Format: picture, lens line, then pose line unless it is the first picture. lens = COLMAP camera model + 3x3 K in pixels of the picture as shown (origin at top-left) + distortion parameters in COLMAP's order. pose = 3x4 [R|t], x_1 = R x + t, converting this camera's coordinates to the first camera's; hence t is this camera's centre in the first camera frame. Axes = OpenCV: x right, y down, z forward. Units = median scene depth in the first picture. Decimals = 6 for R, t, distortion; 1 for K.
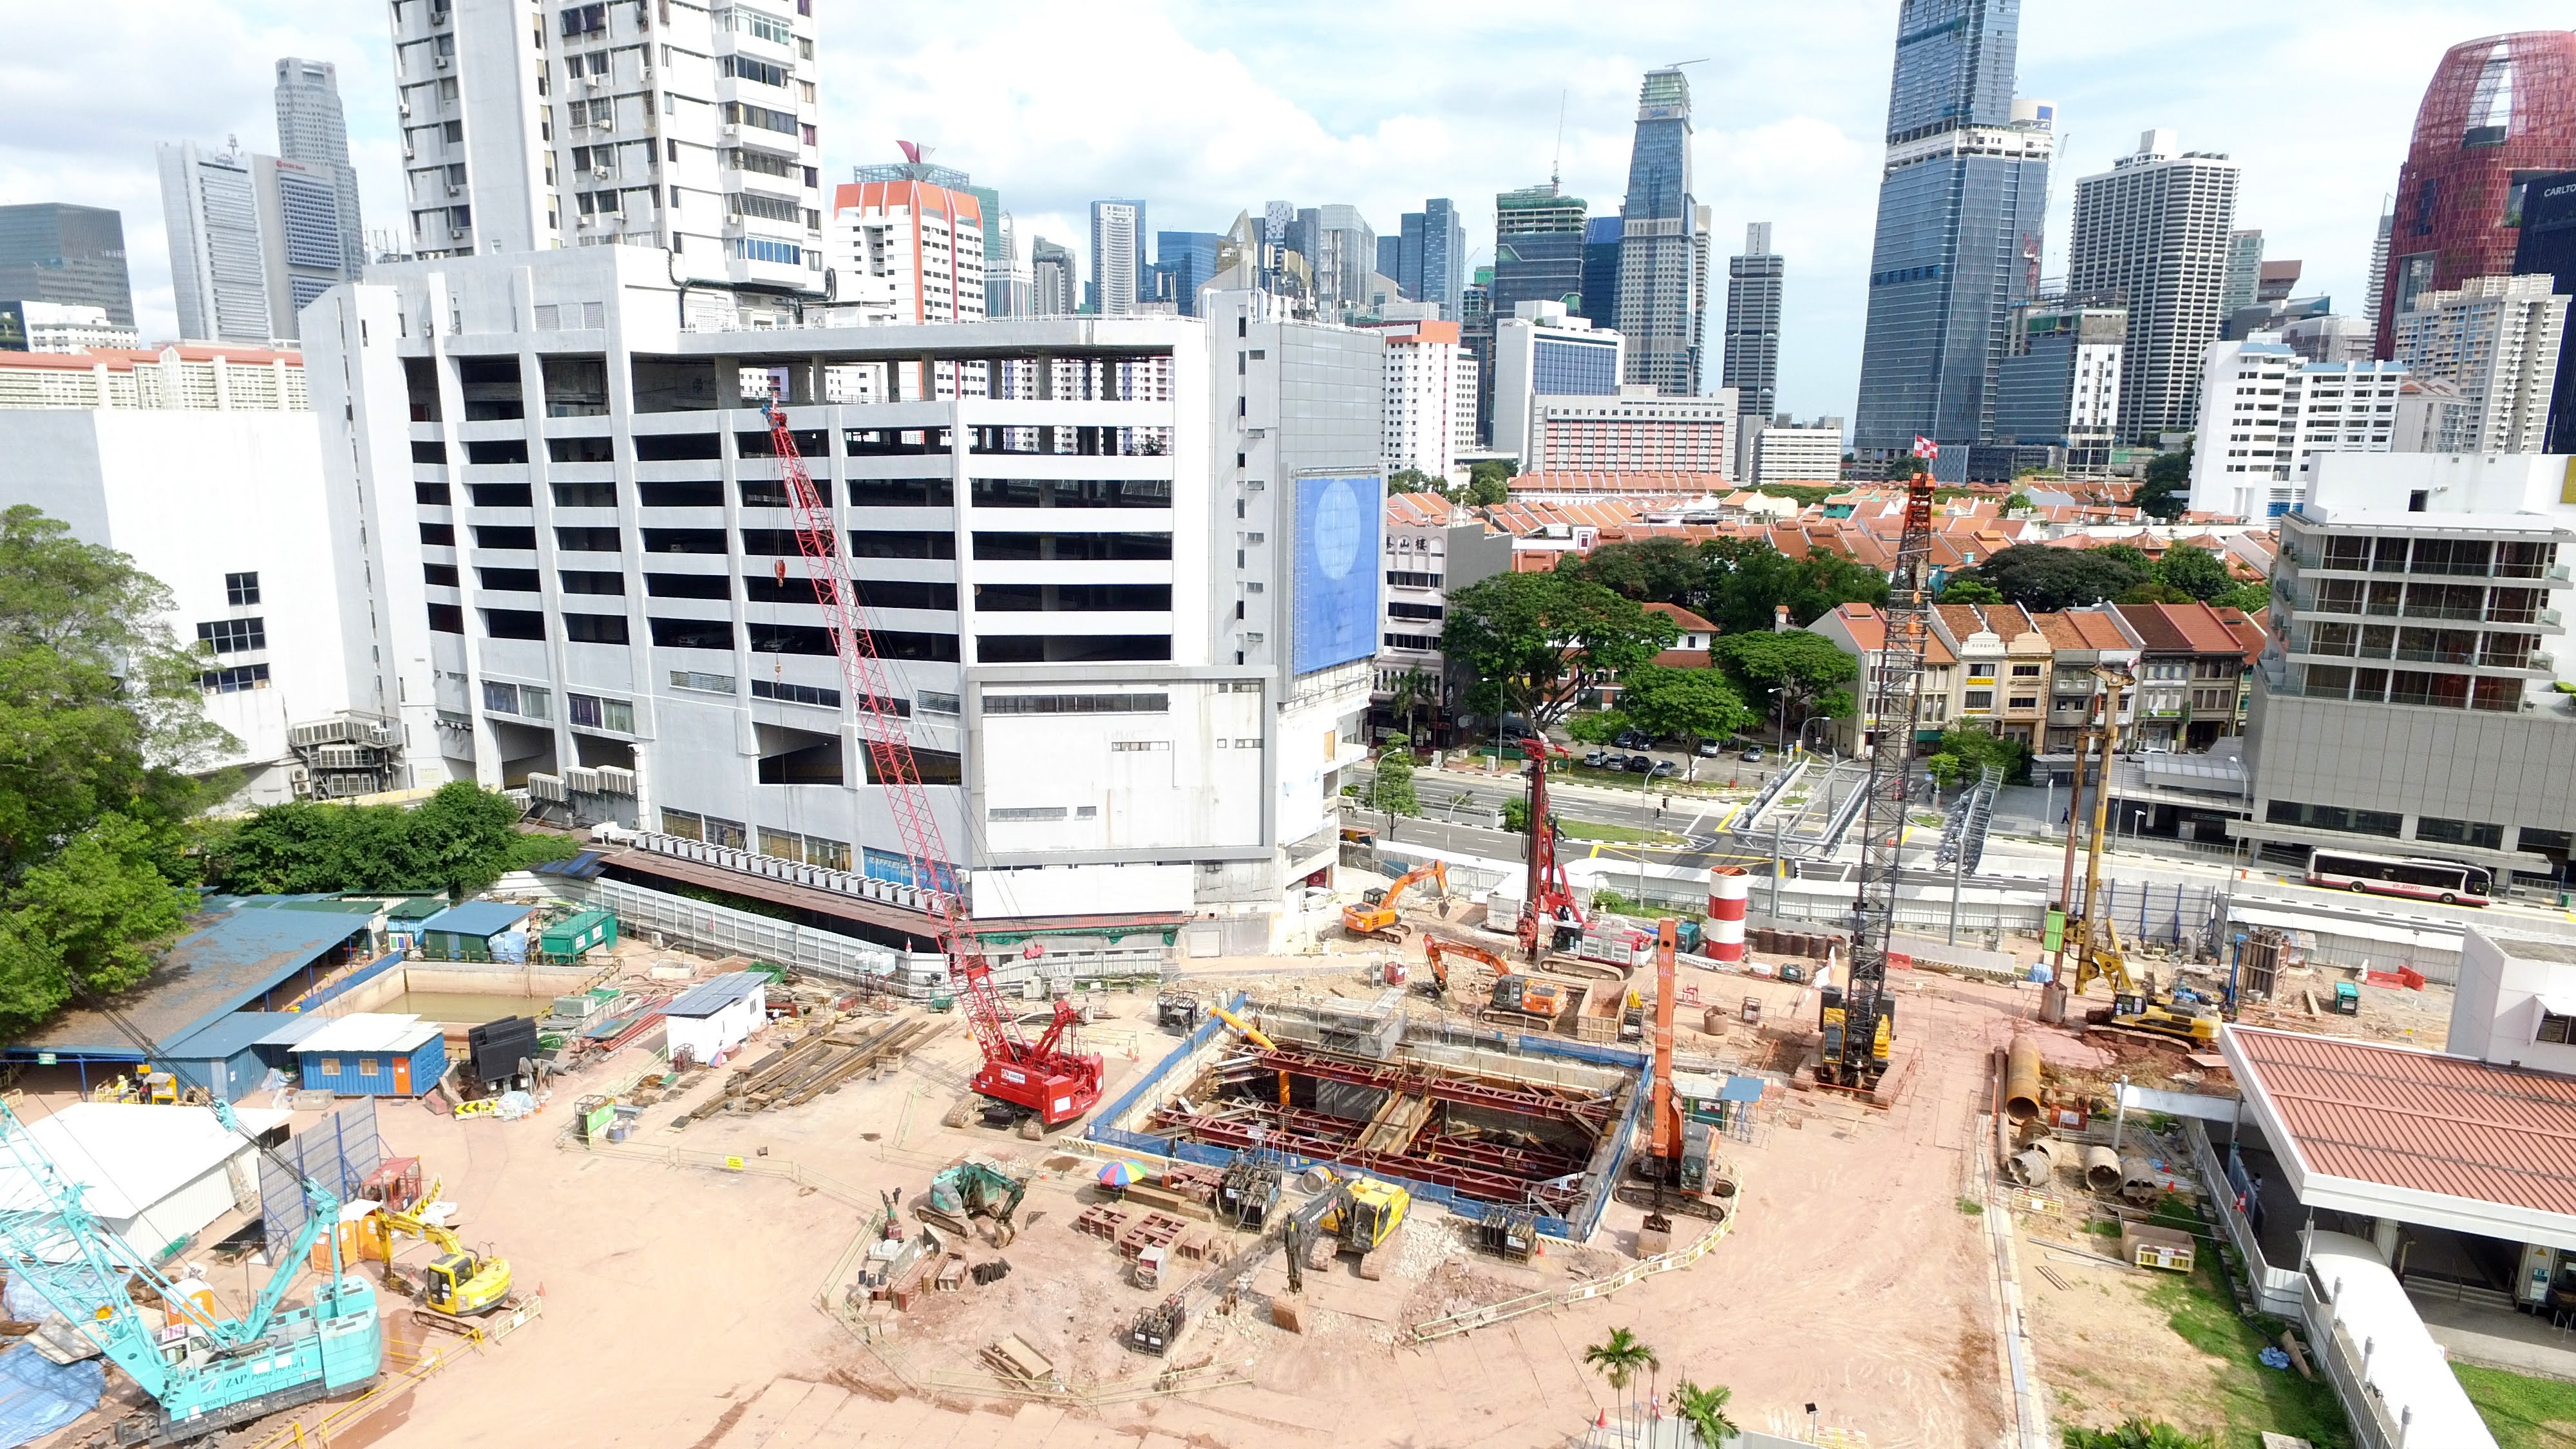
lens RADIAL K [[1495.1, 0, 1288.0], [0, 1495.1, 724.5], [0, 0, 1]] dist [-0.004386, 0.004493]
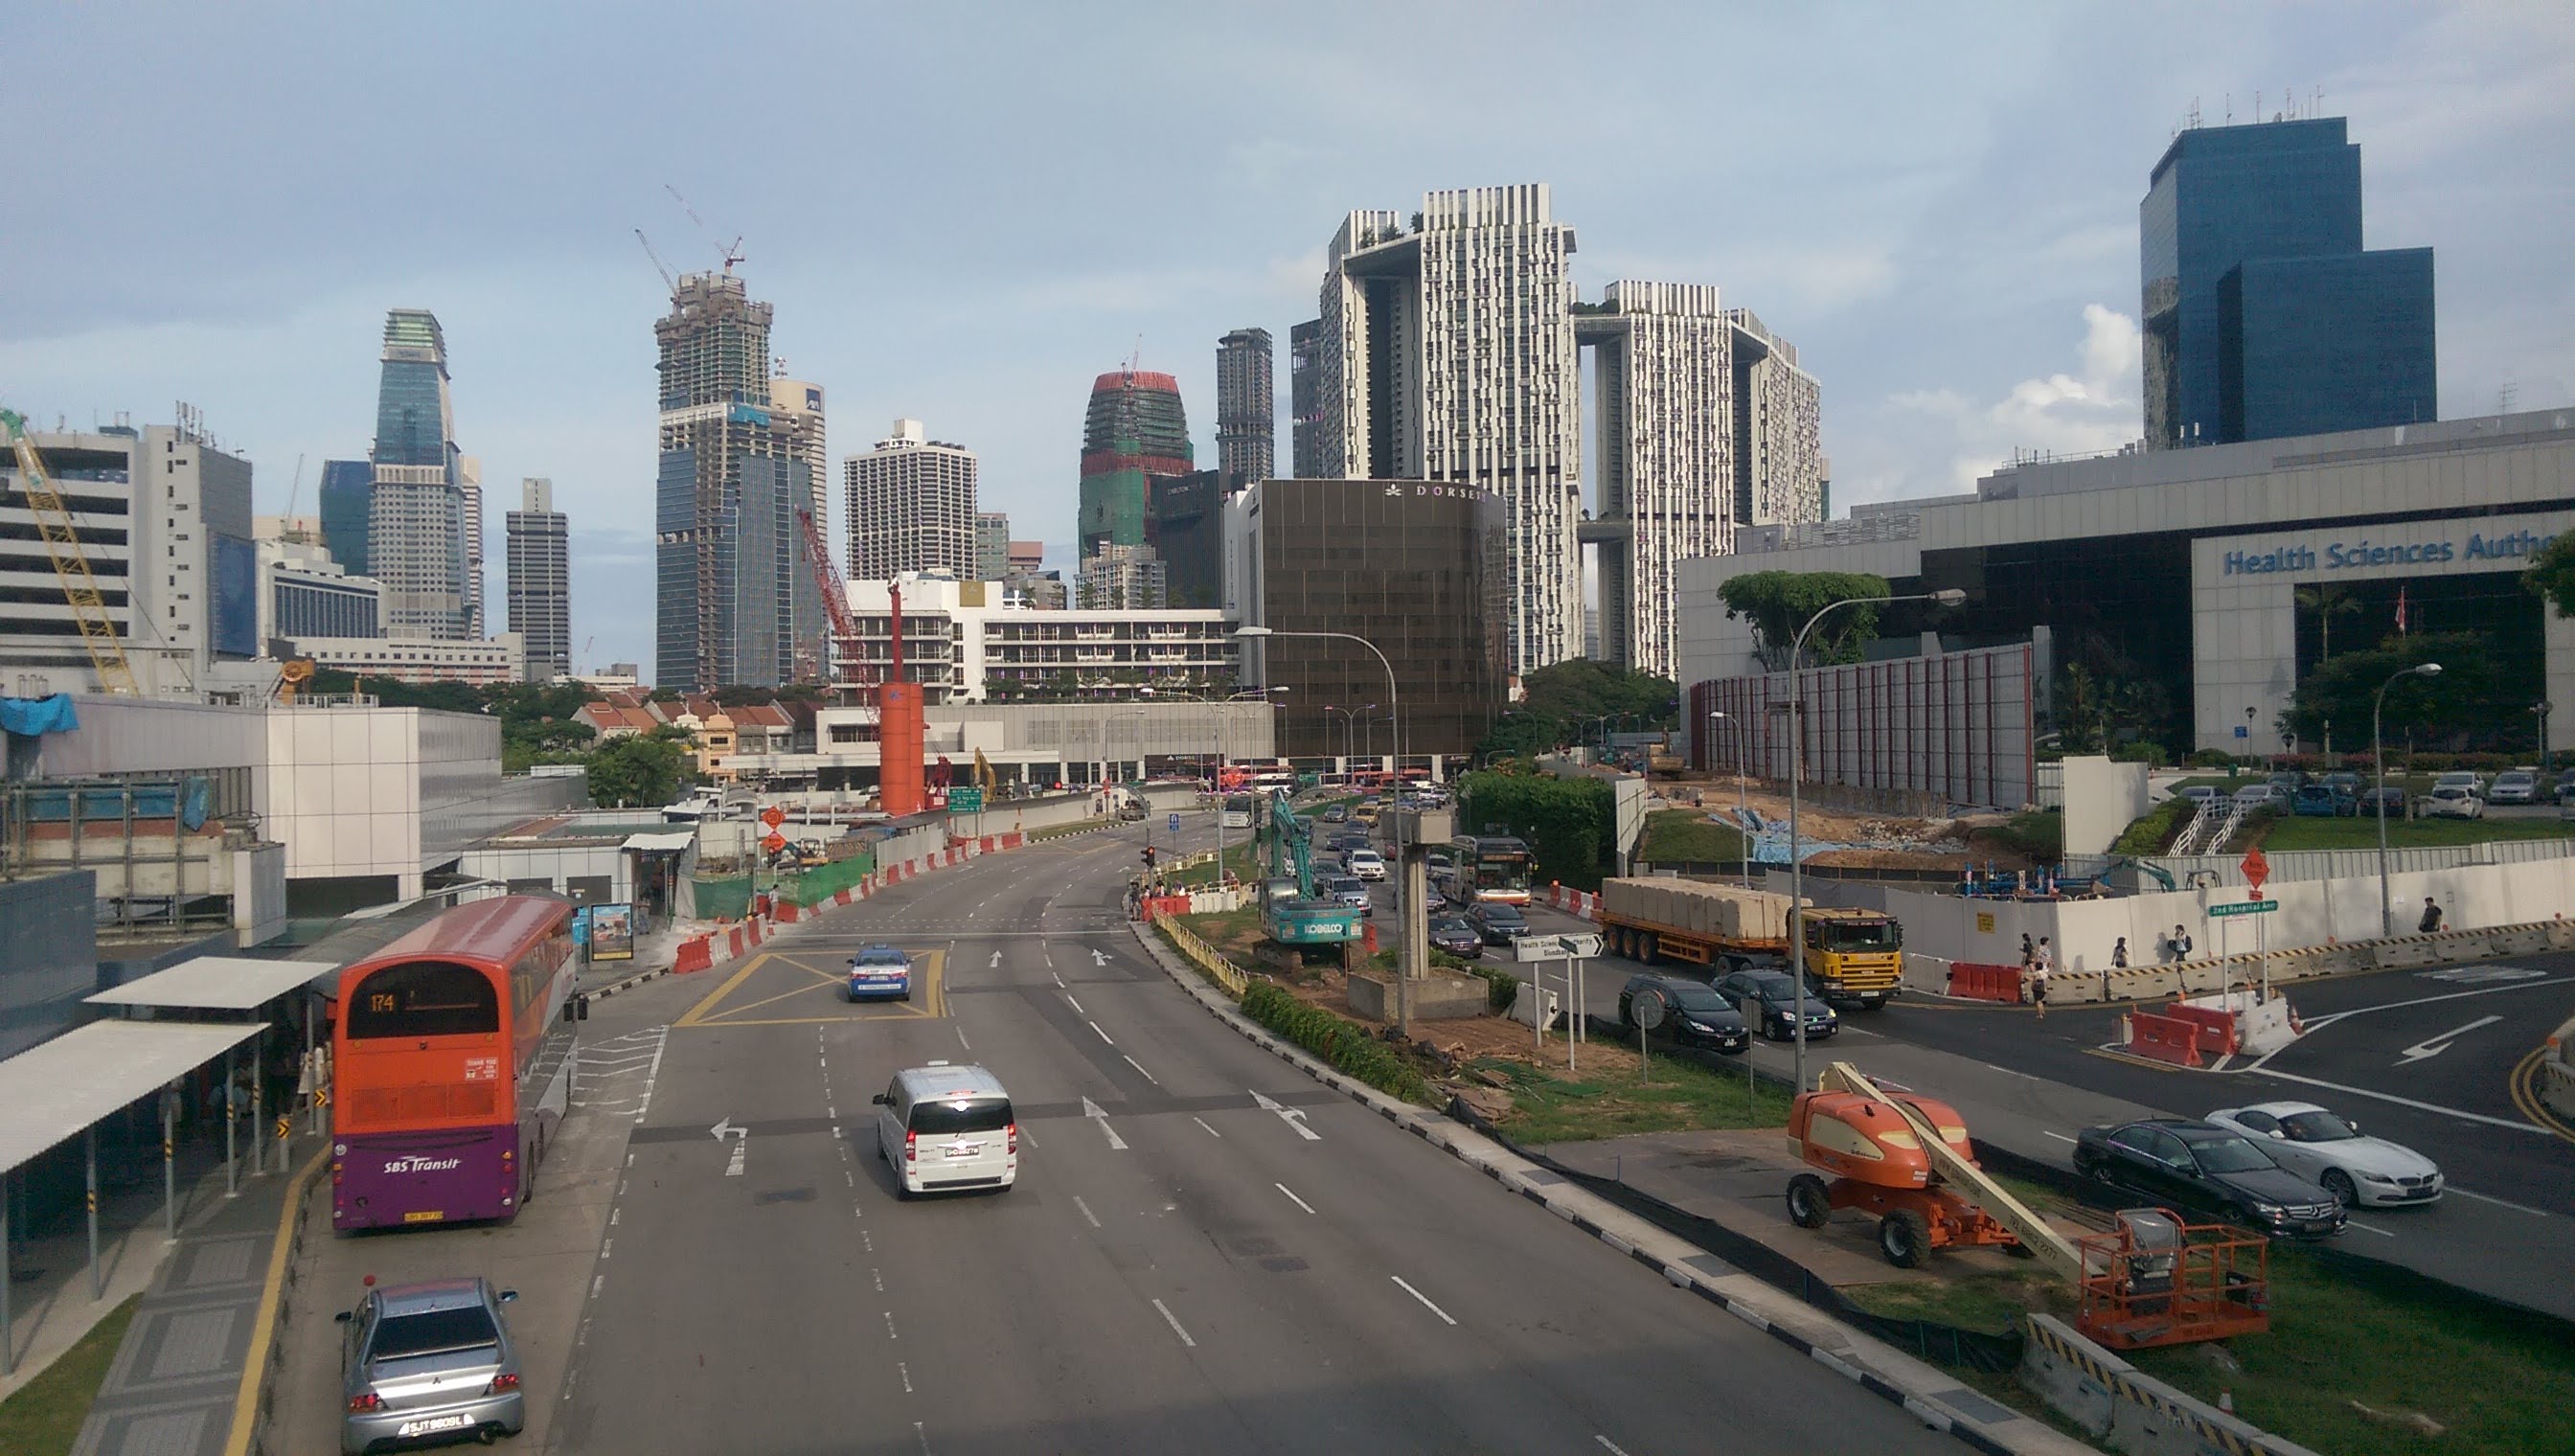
lens RADIAL K [[1840.7, 0, 1368.7], [0, 1840.7, 730.1], [0, 0, 1]] dist [0.004264, 0.001595]
pose [[0.759565, -0.021449, 0.650077, -0.323238], [0.151157, 0.977914, -0.144349, 0.497769], [-0.632623, 0.207906, 0.746032, -1.221650]]
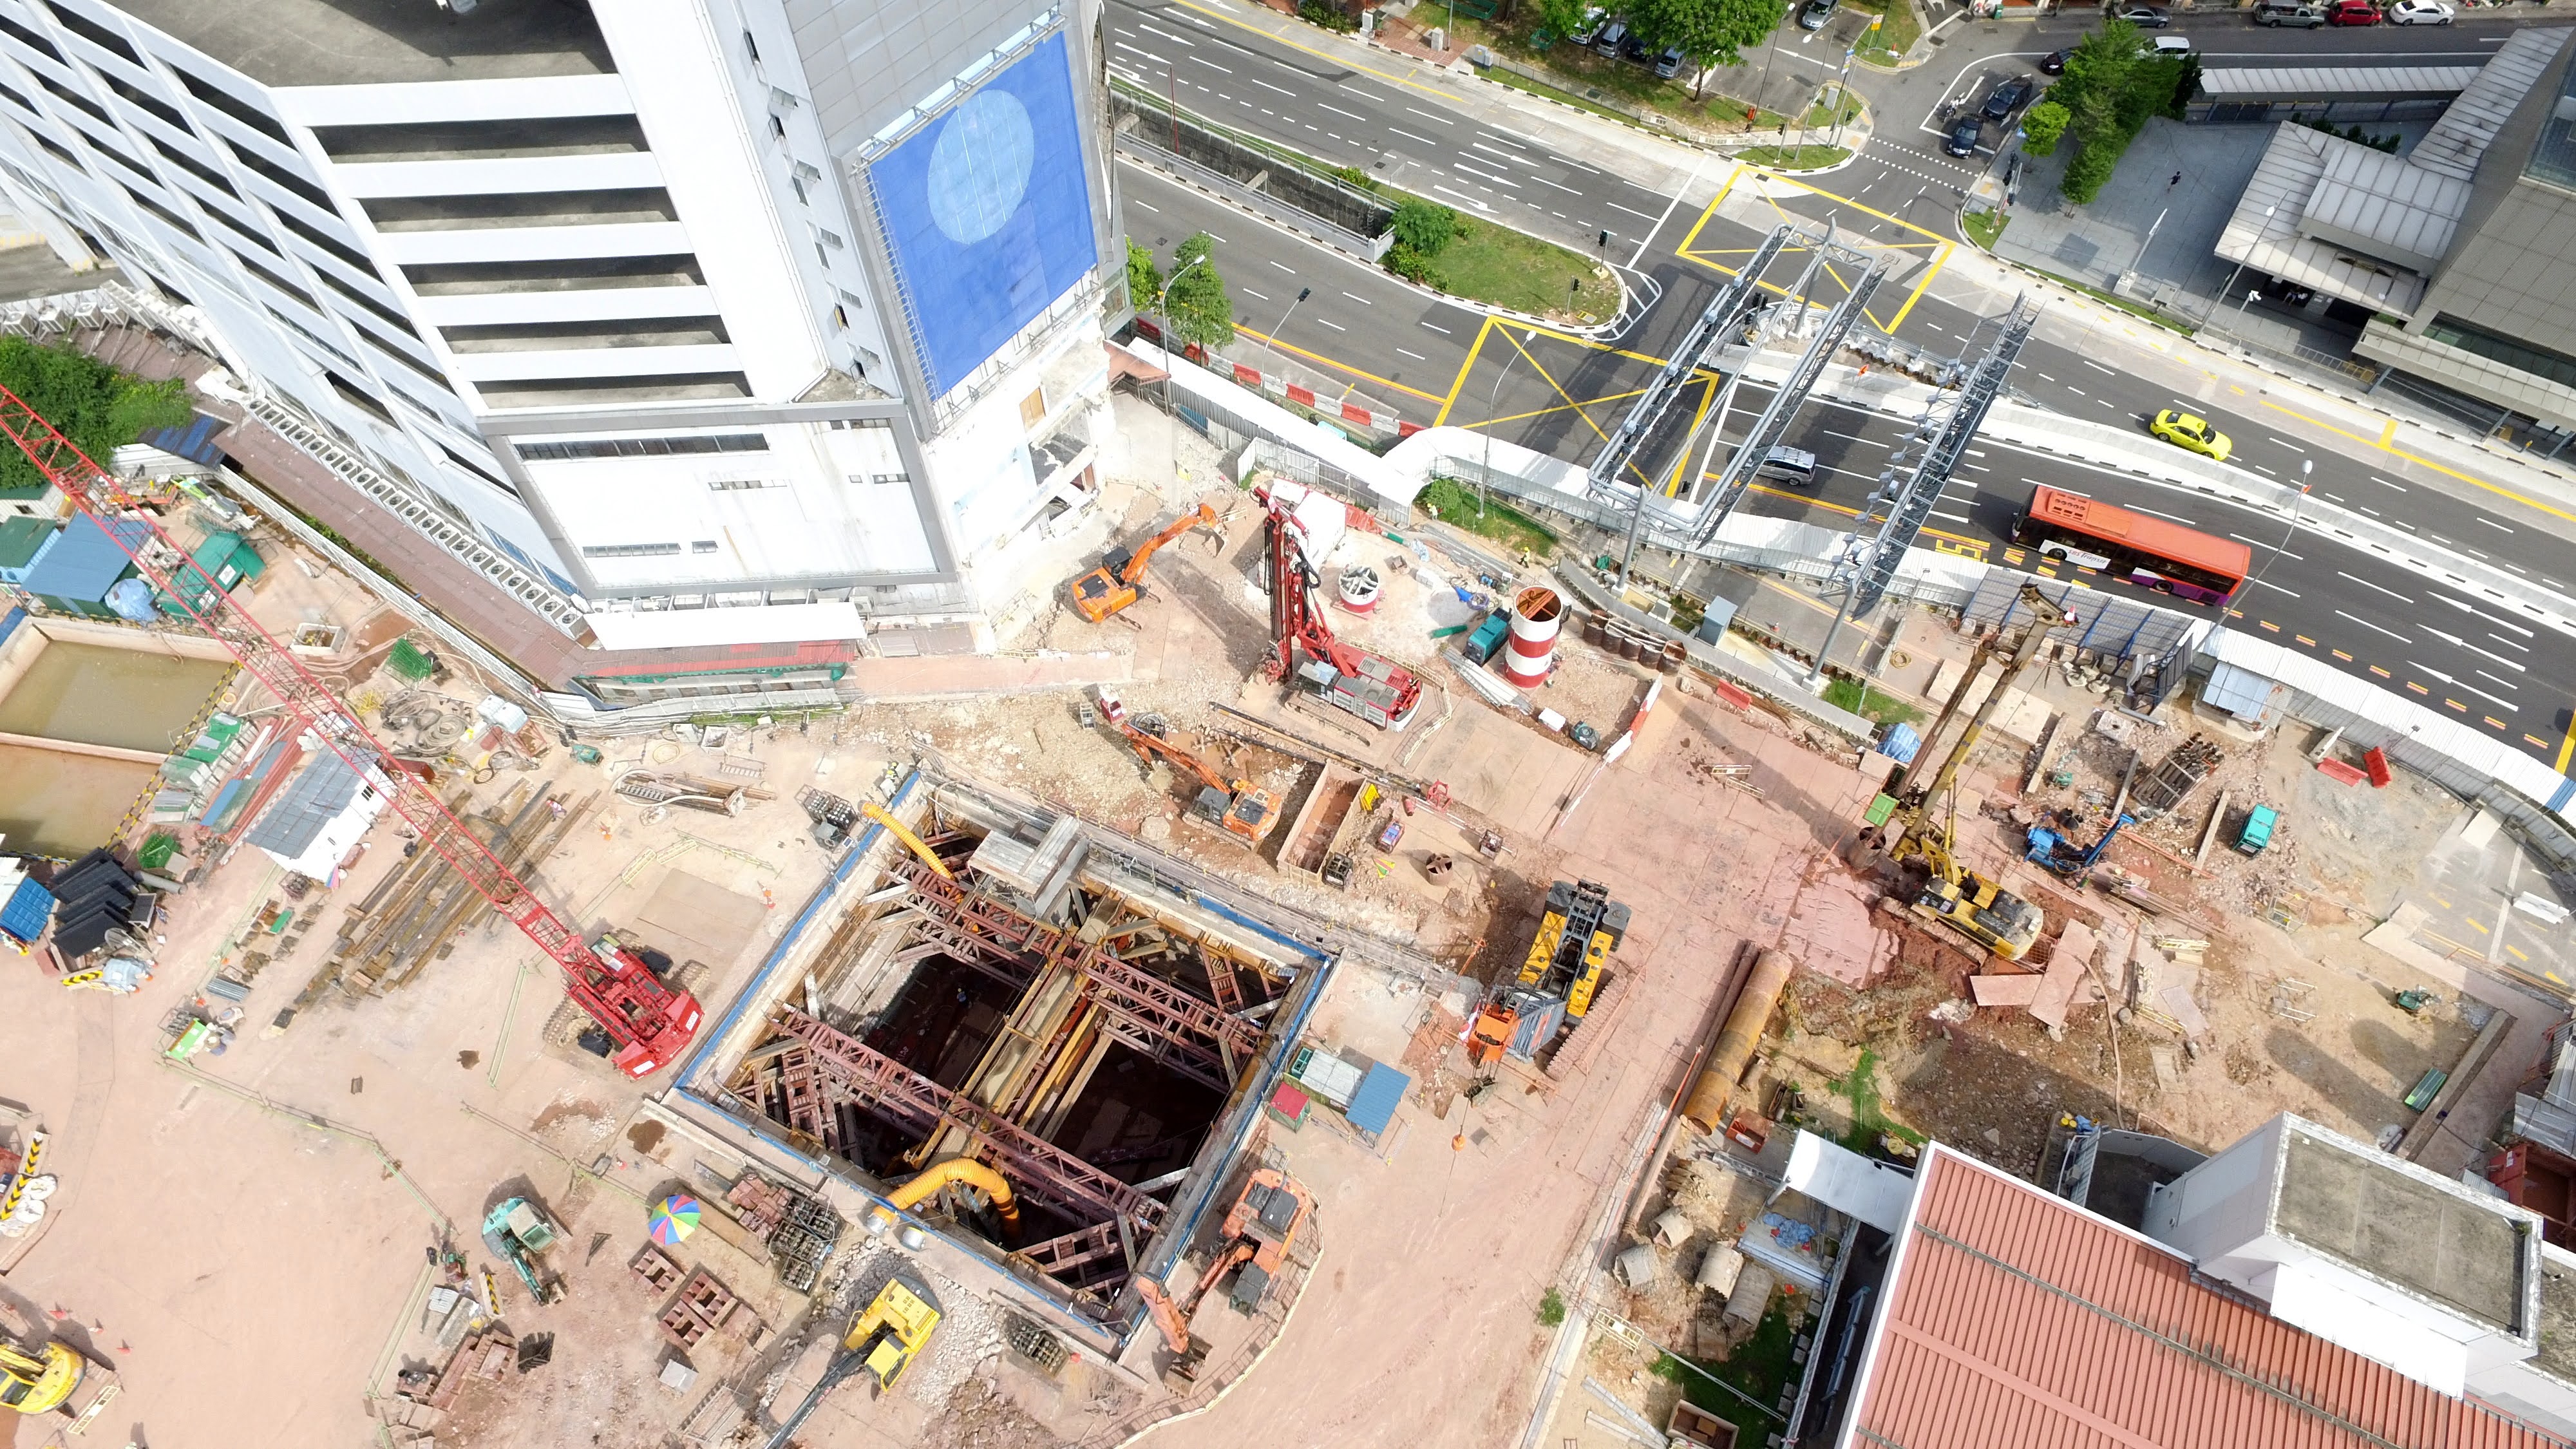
lens RADIAL K [[1504.3, 0, 1279.2], [0, 1504.3, 721.3], [0, 0, 1]] dist [-0.008737, 0.010392]
pose [[0.994561, 0.064858, -0.081498, 0.211952], [0.011341, 0.710375, 0.703732, -0.383646], [0.103537, -0.700828, 0.705776, 0.358240]]
